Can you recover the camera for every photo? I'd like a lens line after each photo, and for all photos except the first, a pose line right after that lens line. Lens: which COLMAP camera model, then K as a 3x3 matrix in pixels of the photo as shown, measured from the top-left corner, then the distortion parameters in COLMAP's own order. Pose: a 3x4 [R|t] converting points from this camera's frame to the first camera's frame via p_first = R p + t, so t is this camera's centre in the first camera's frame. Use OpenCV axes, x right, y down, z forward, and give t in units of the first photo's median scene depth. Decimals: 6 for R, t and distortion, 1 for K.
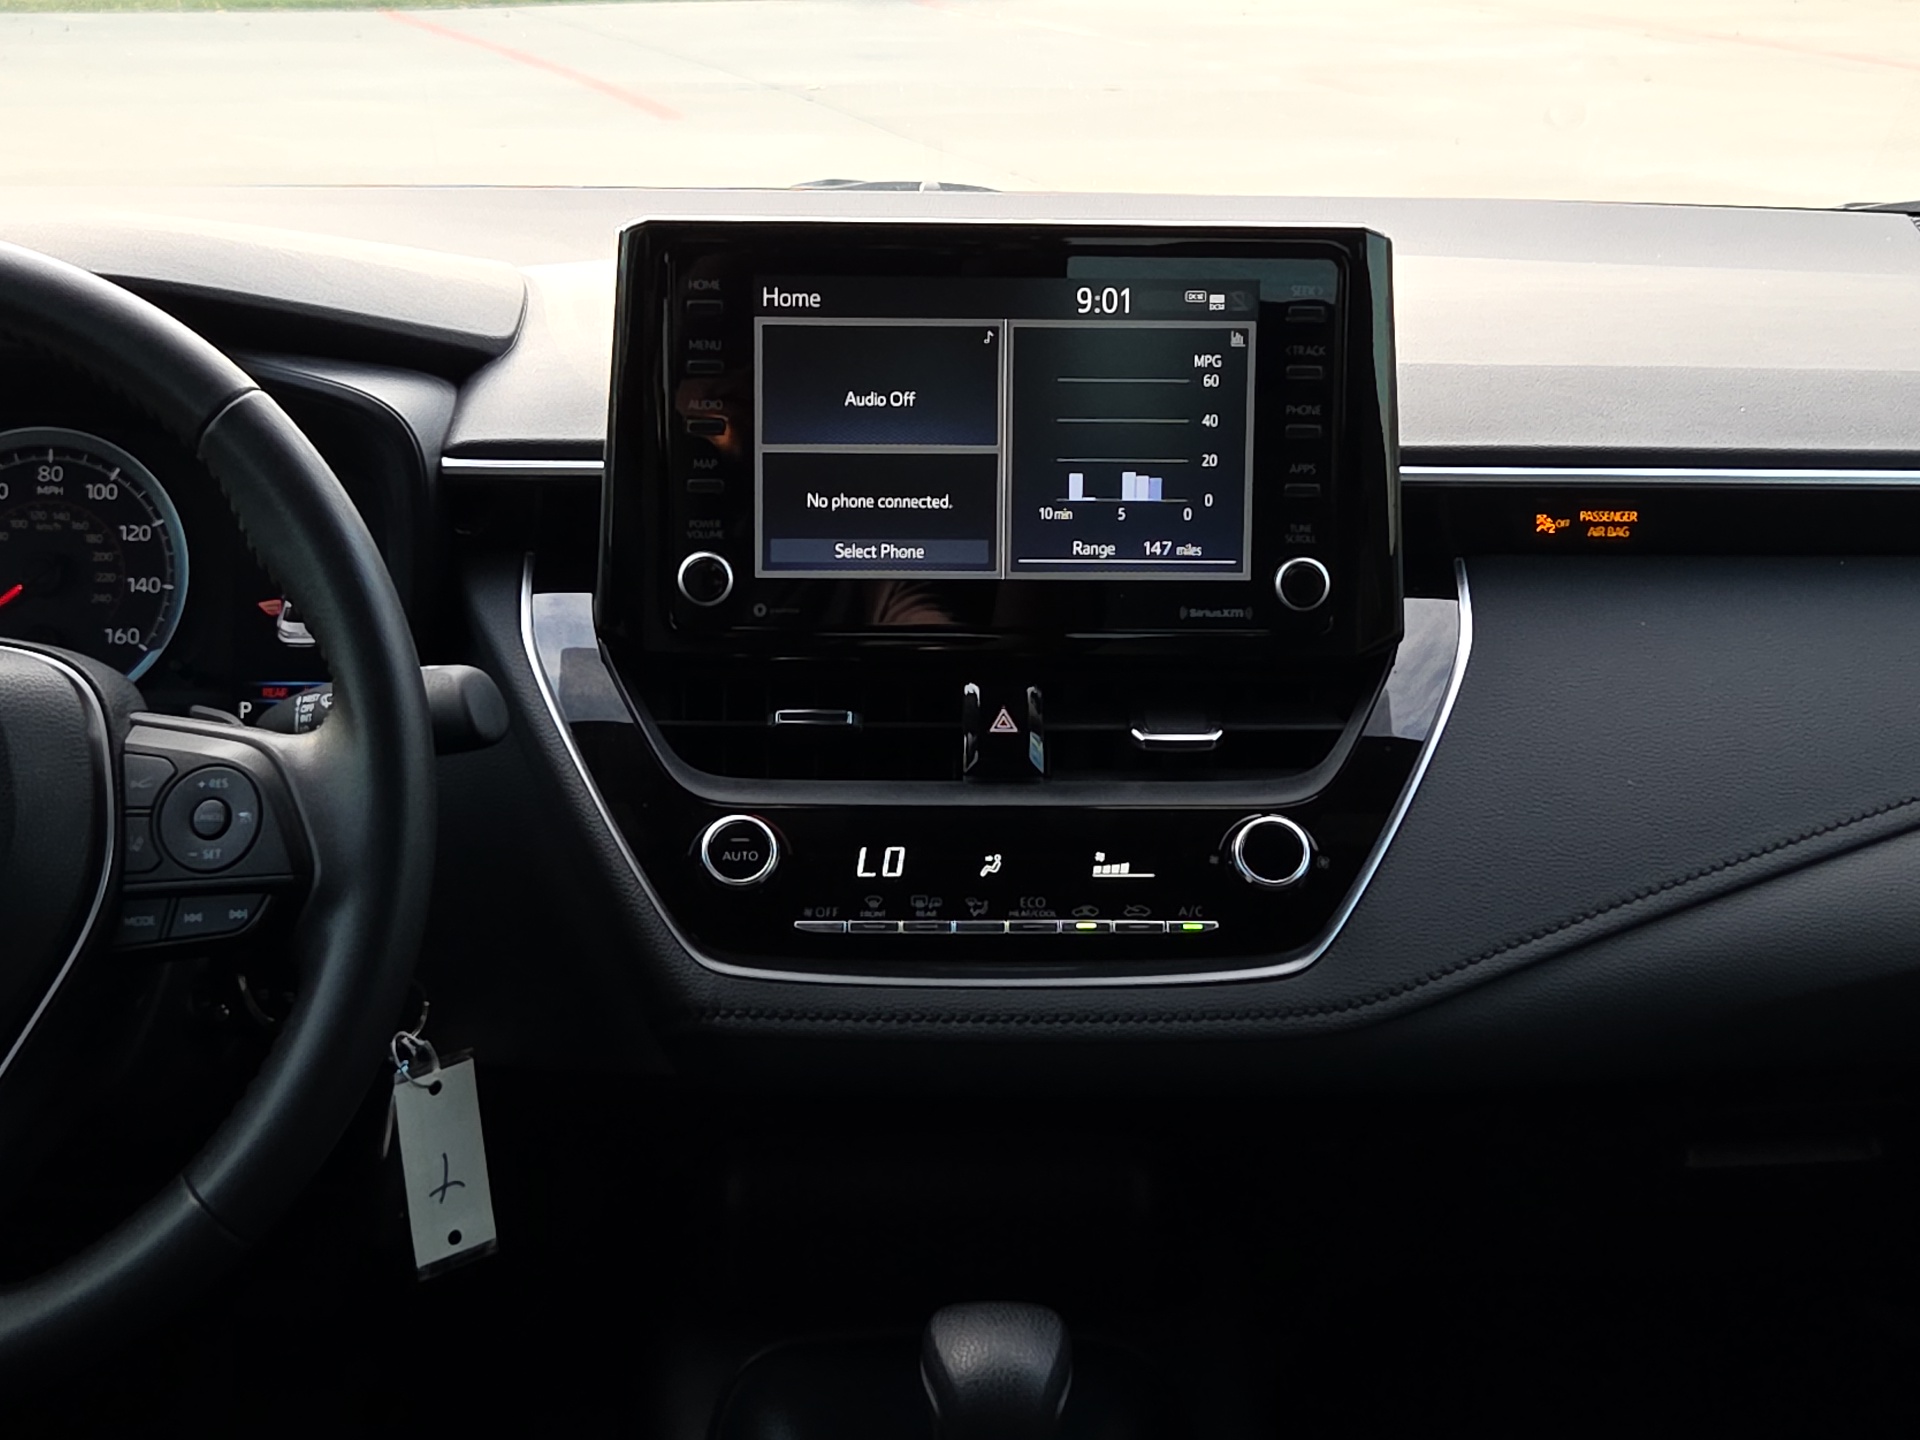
lens RADIAL K [[3190.5, 0, 987.3], [0, 3190.5, 683.4], [0, 0, 1]] dist [0.029556, 0.000000]
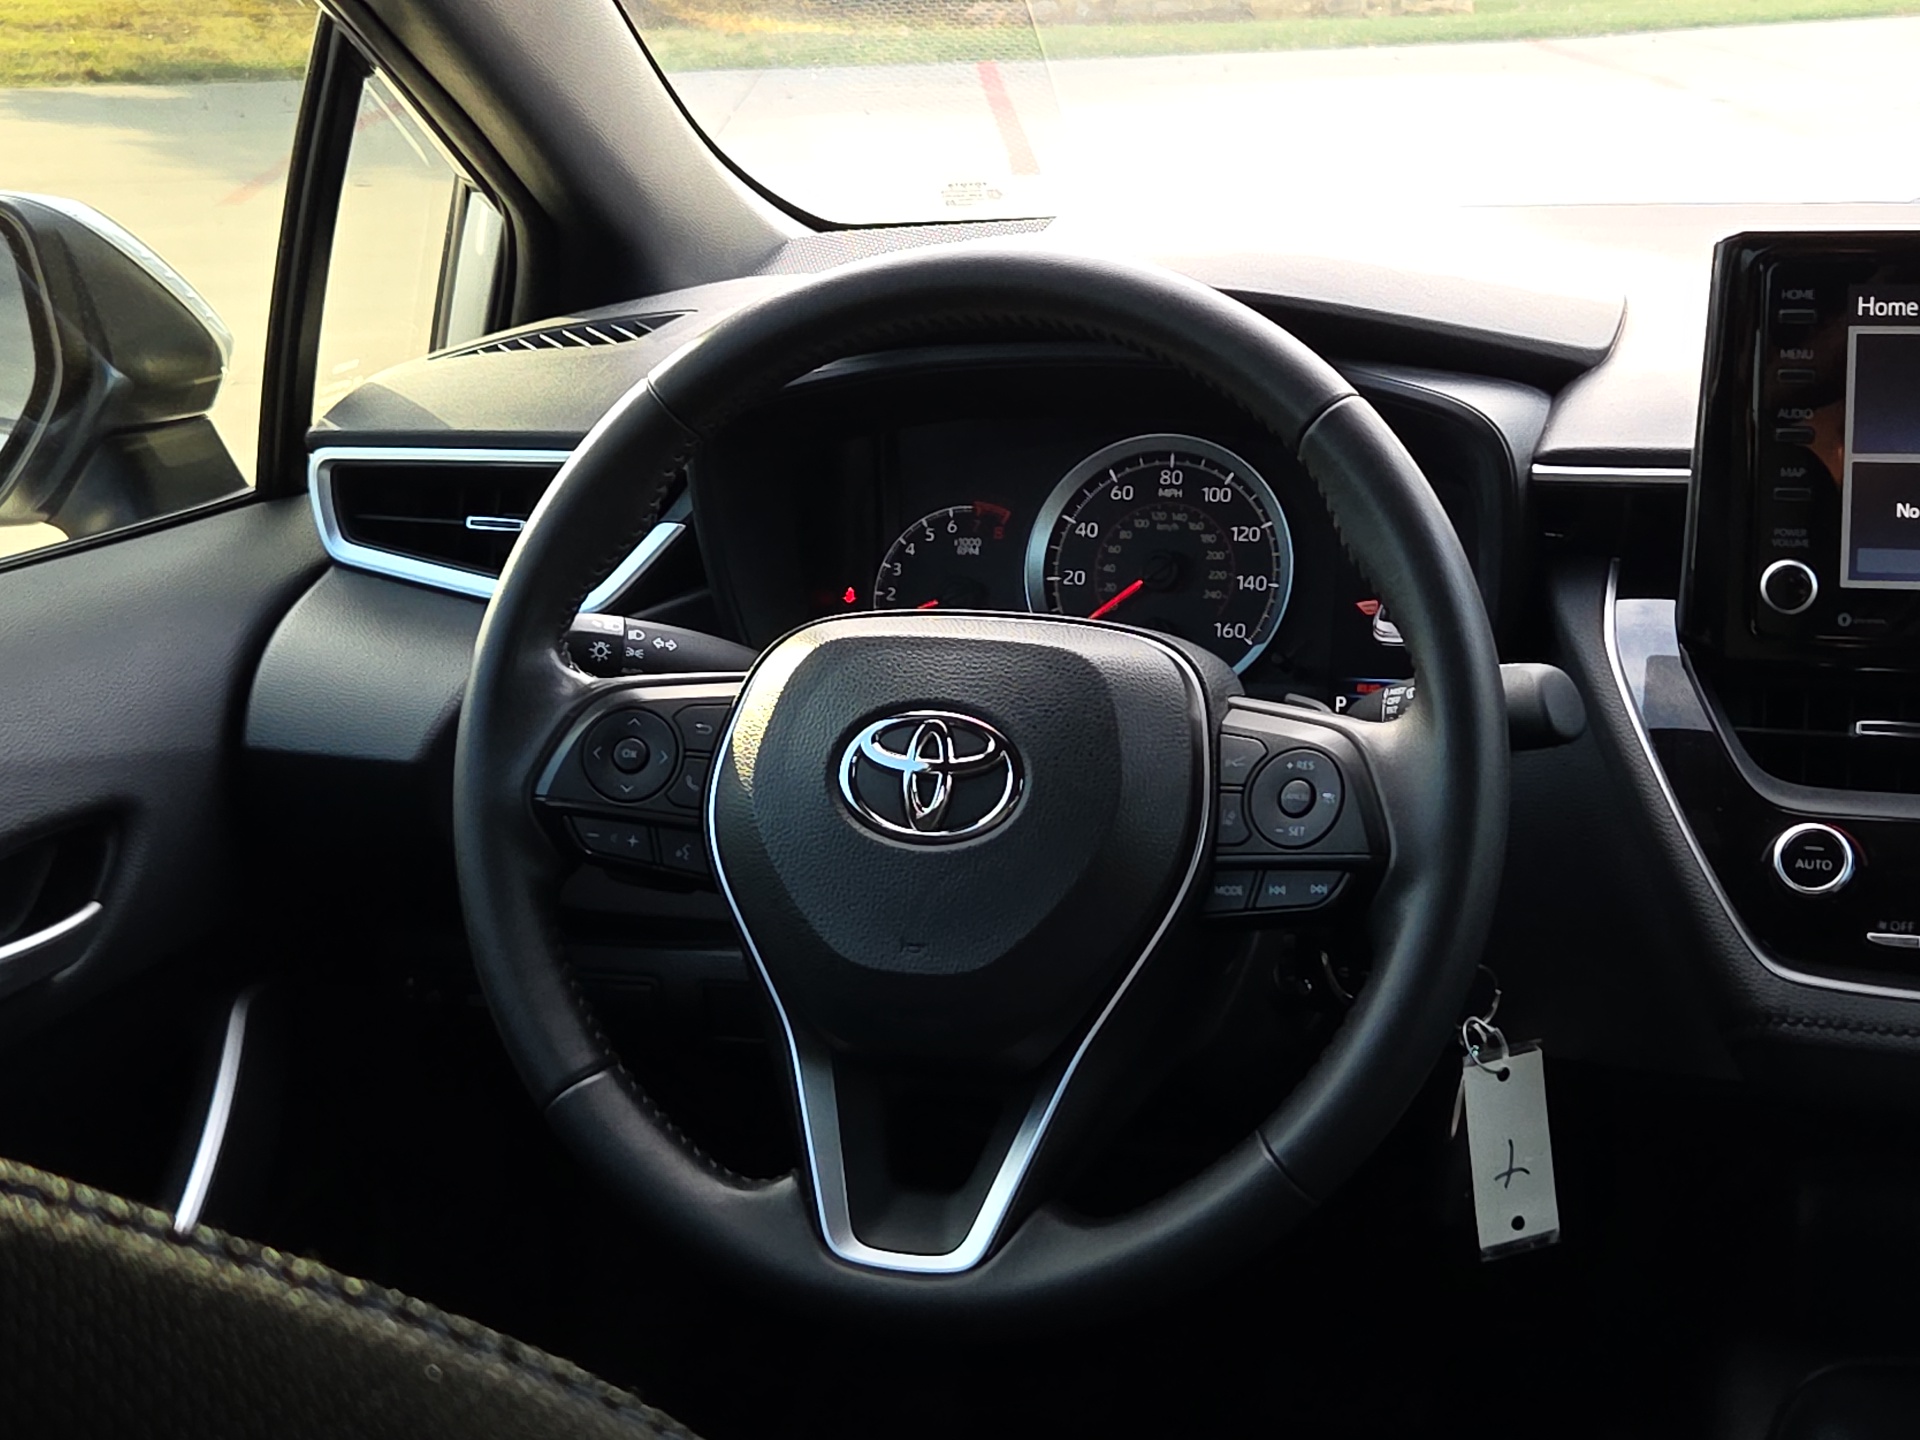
lens RADIAL K [[3190.5, 0, 989.9], [0, 3190.5, 654.7], [0, 0, 1]] dist [0.029556, 0.000000]
pose [[0.939704, 0.031713, -0.340515, 0.018510], [-0.037619, 0.999234, -0.010753, 0.008693], [0.339913, 0.022915, 0.940178, -0.029572]]
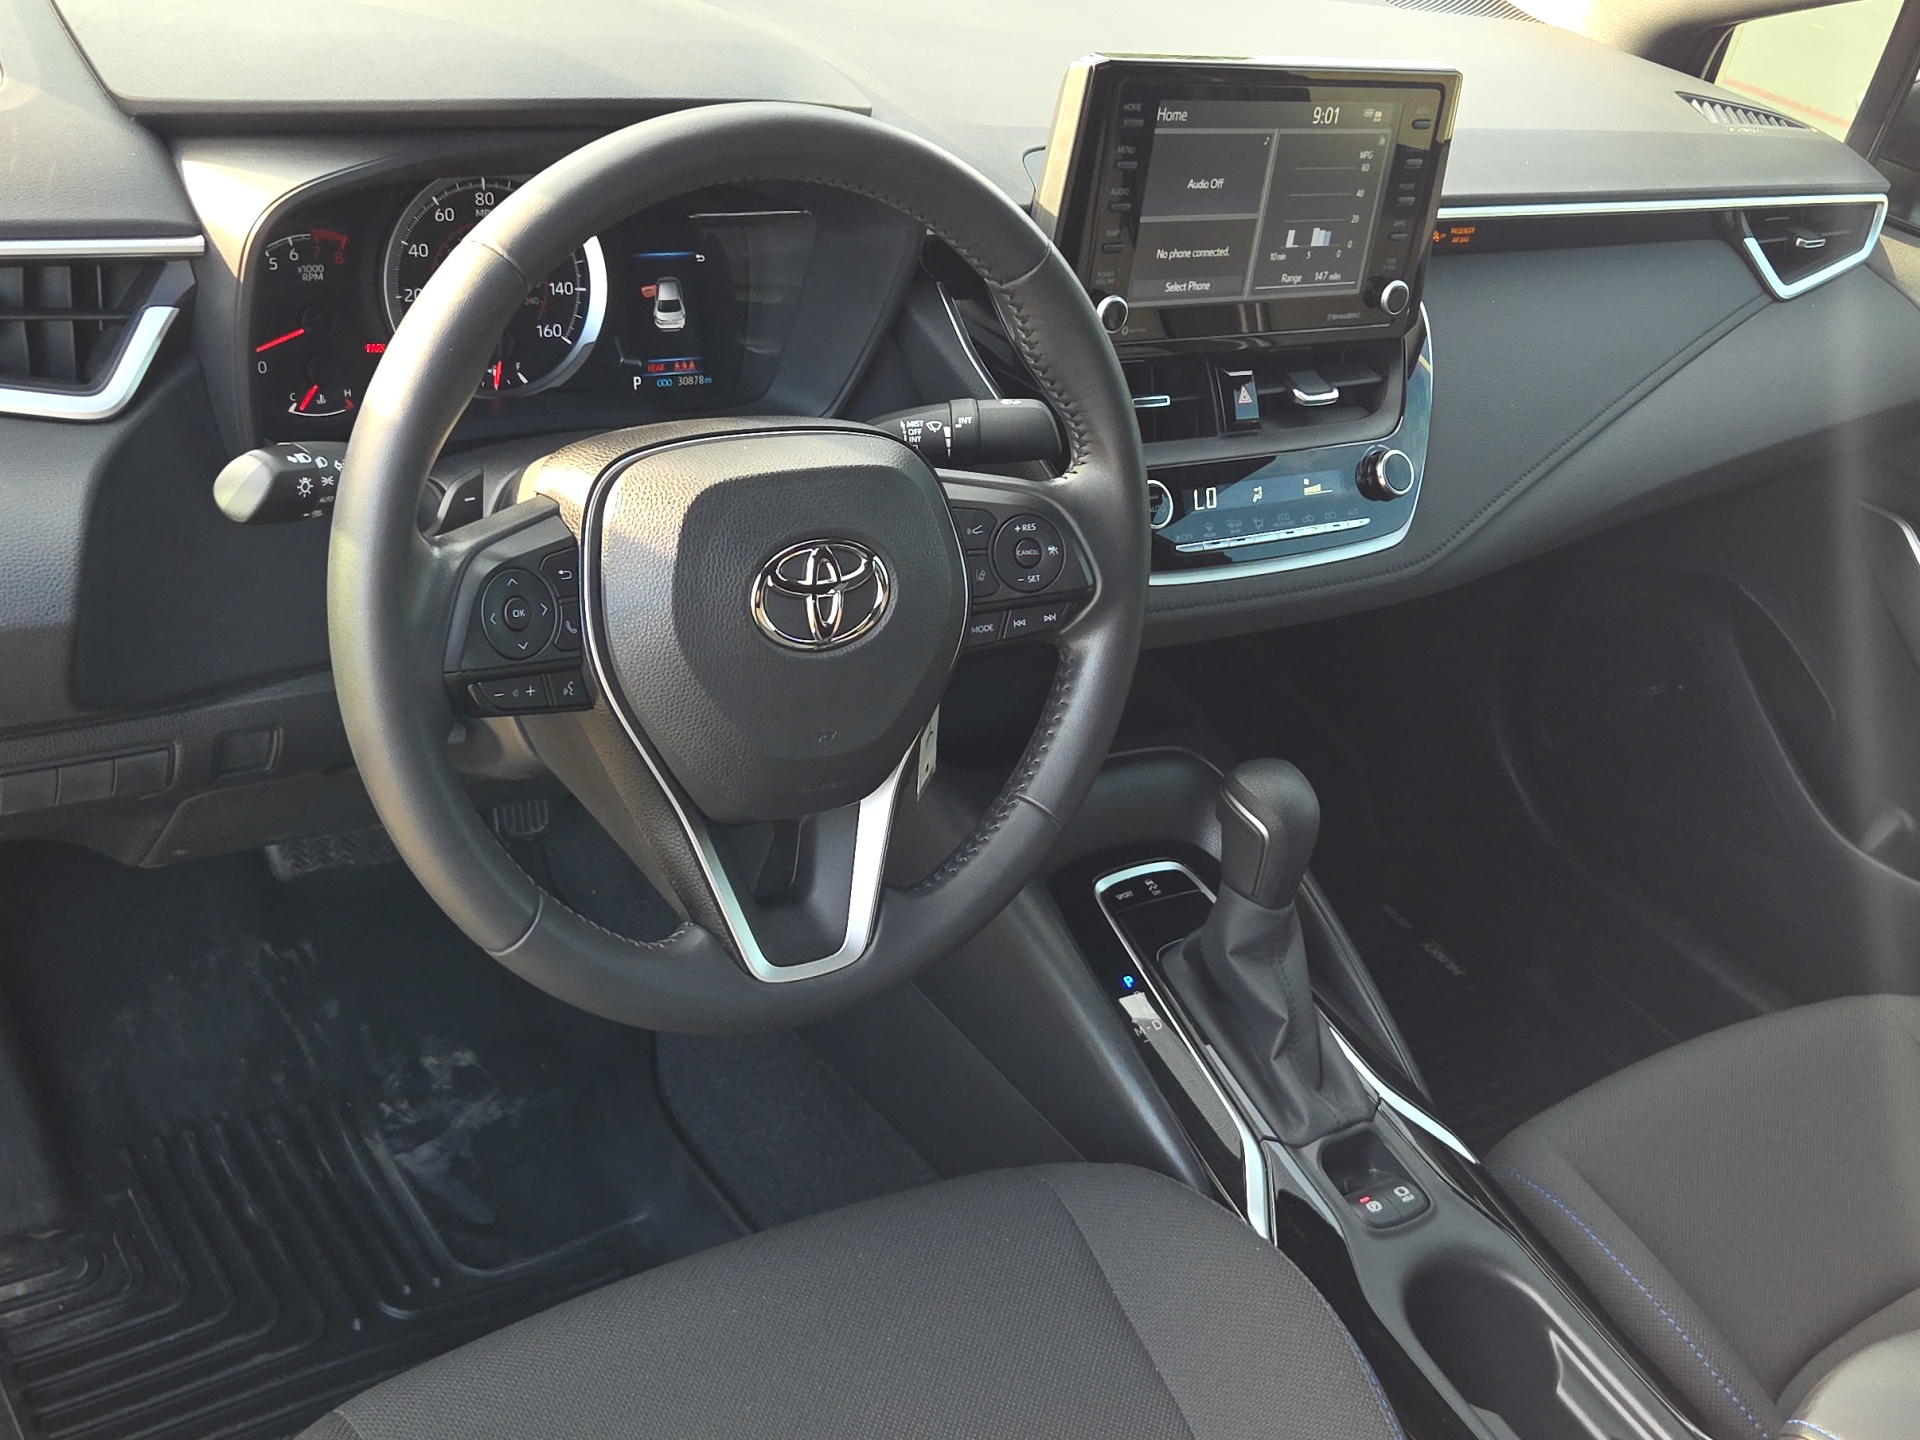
lens RADIAL K [[2200.1, 0, 962.2], [0, 2200.1, 704.1], [0, 0, 1]] dist [-0.011009, 0.000000]
pose [[0.823549, -0.142697, 0.549003, -0.712037], [-0.045519, 0.948095, 0.314711, -0.174930], [-0.565416, -0.284171, 0.774307, 0.215996]]
